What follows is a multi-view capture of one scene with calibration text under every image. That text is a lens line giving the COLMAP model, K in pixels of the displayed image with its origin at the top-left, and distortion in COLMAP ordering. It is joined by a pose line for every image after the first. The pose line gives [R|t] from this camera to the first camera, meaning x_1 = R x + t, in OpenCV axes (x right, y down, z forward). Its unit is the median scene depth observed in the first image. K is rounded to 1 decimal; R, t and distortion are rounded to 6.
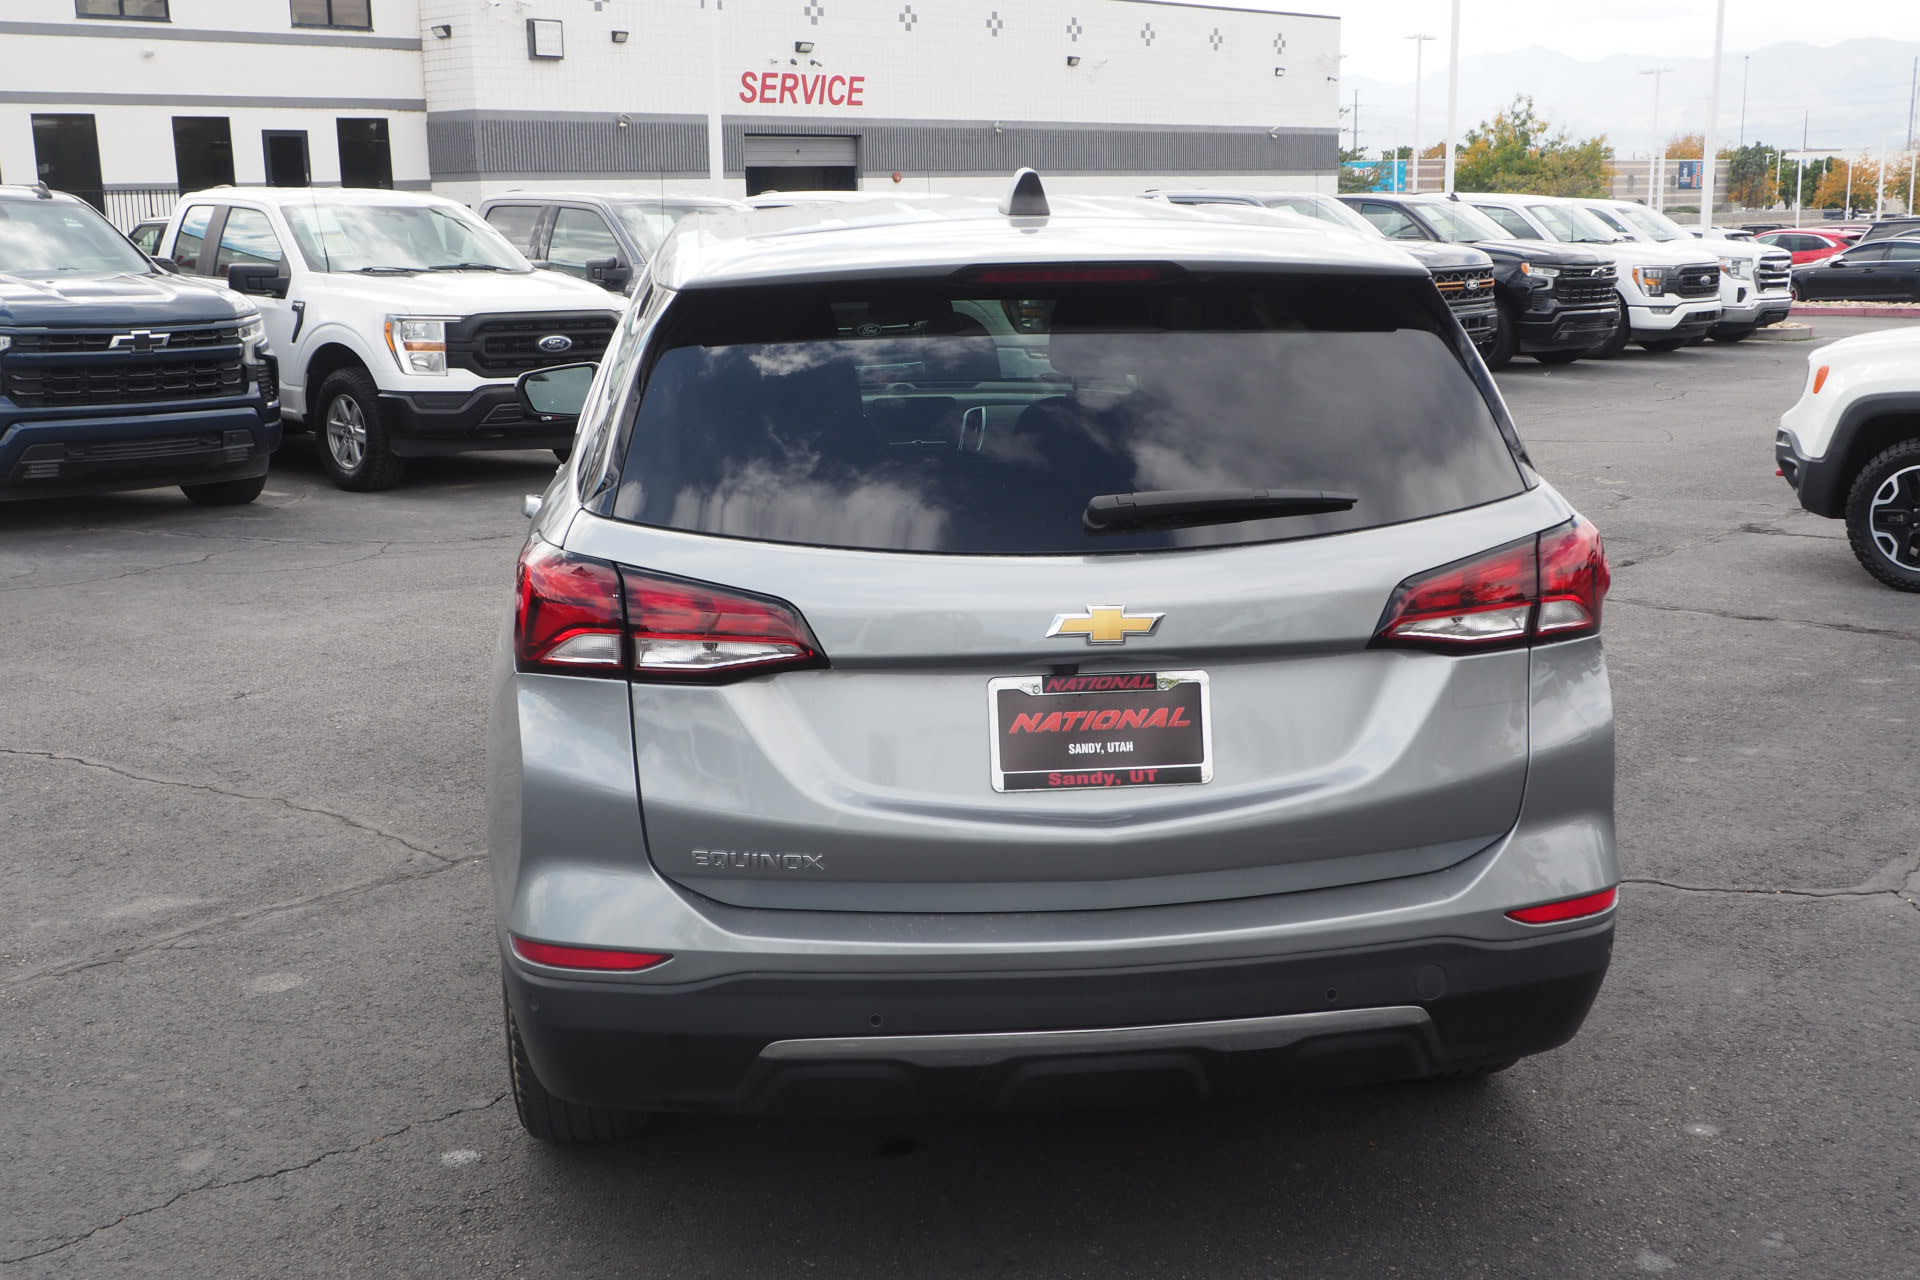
lens RADIAL K [[1991.1, 0, 1035.9], [0, 1991.1, 657.7], [0, 0, 1]] dist [-0.012481, 0.000000]
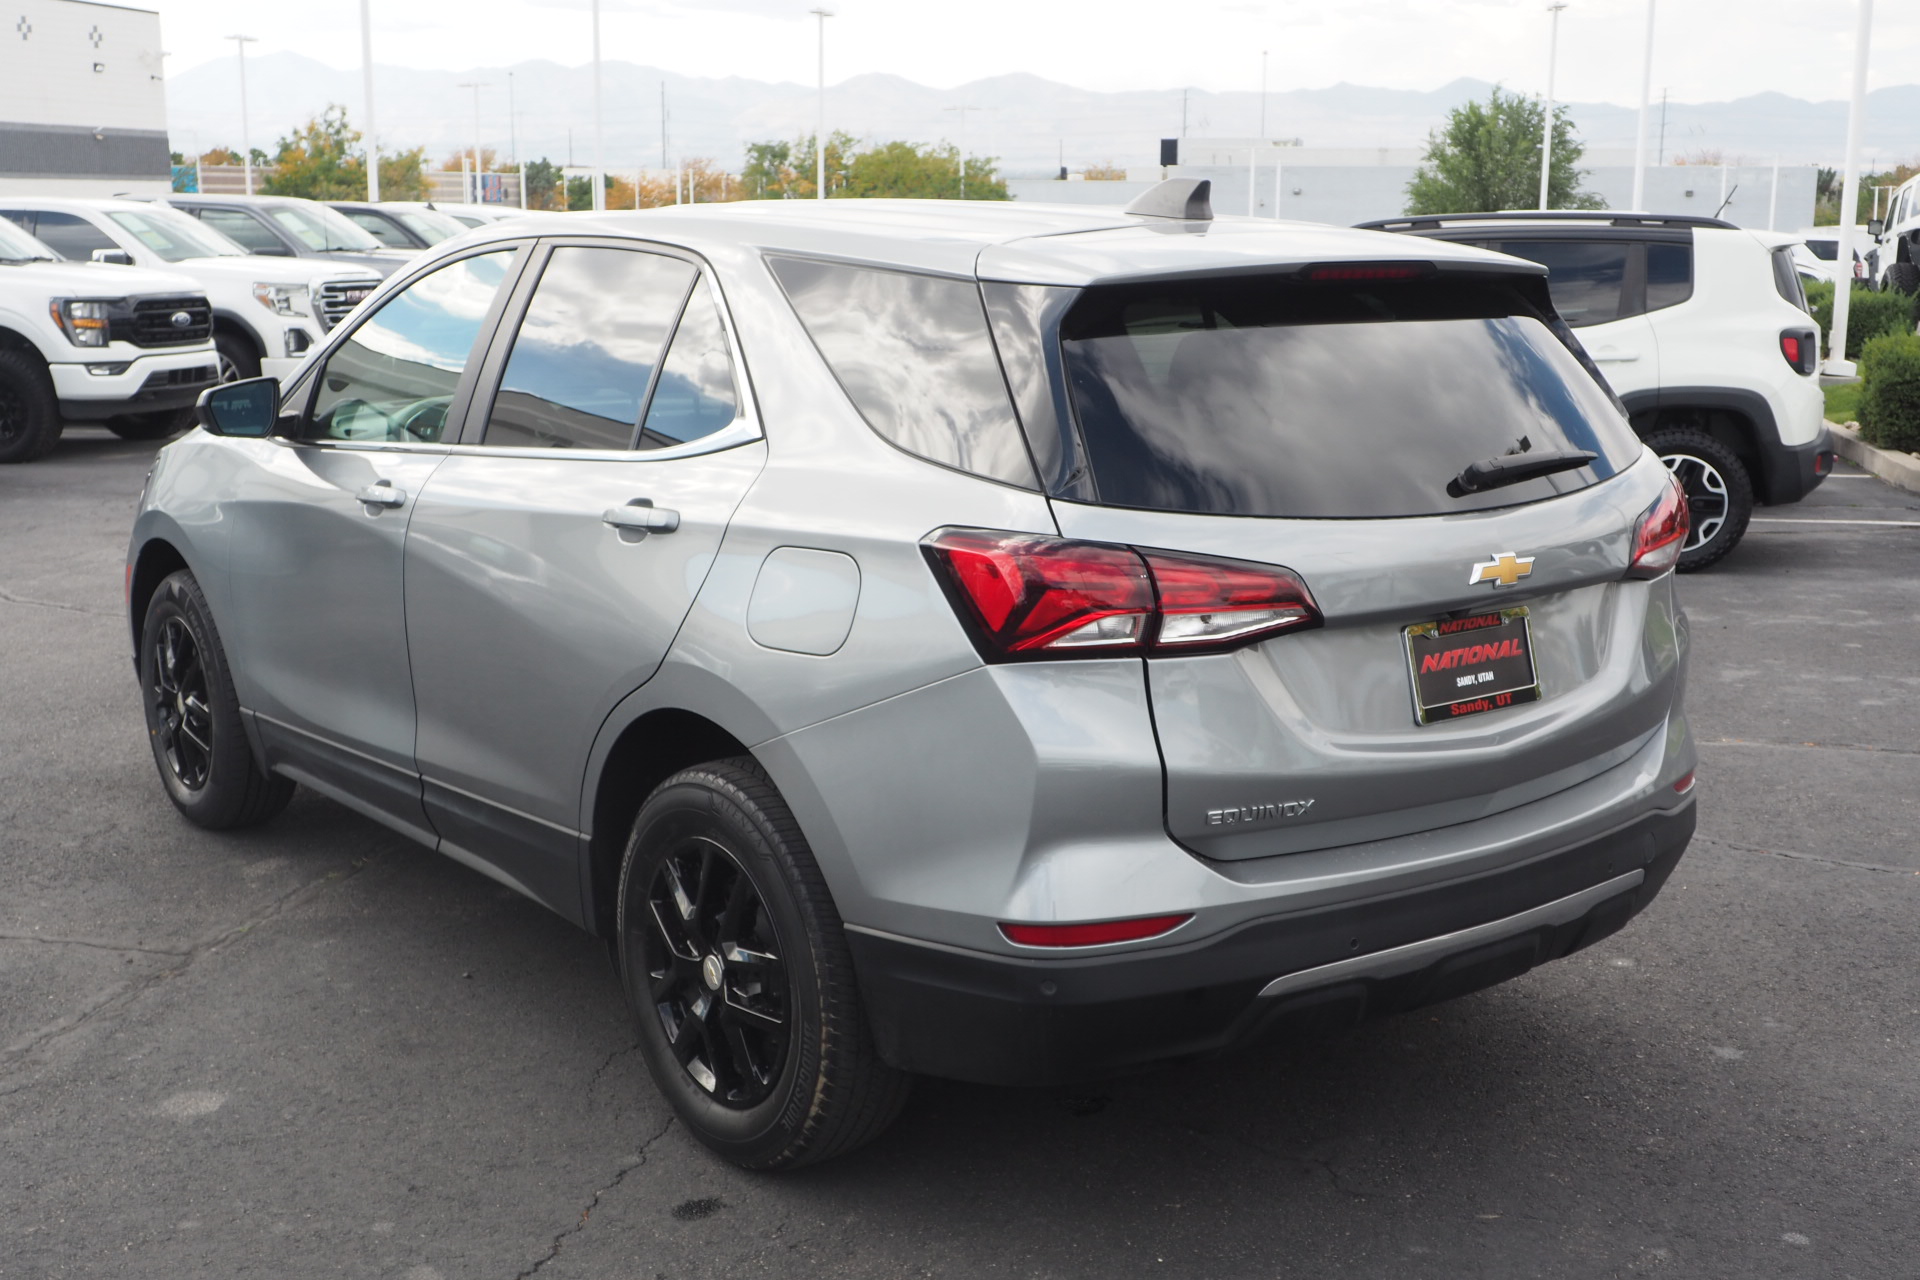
lens RADIAL K [[1991.1, 0, 972.8], [0, 1991.1, 644.5], [0, 0, 1]] dist [-0.012481, 0.000000]
pose [[0.868472, -0.087565, 0.487944, -0.789462], [0.093043, 0.995576, 0.013060, -0.017379], [-0.486929, 0.034058, 0.872777, 0.132375]]
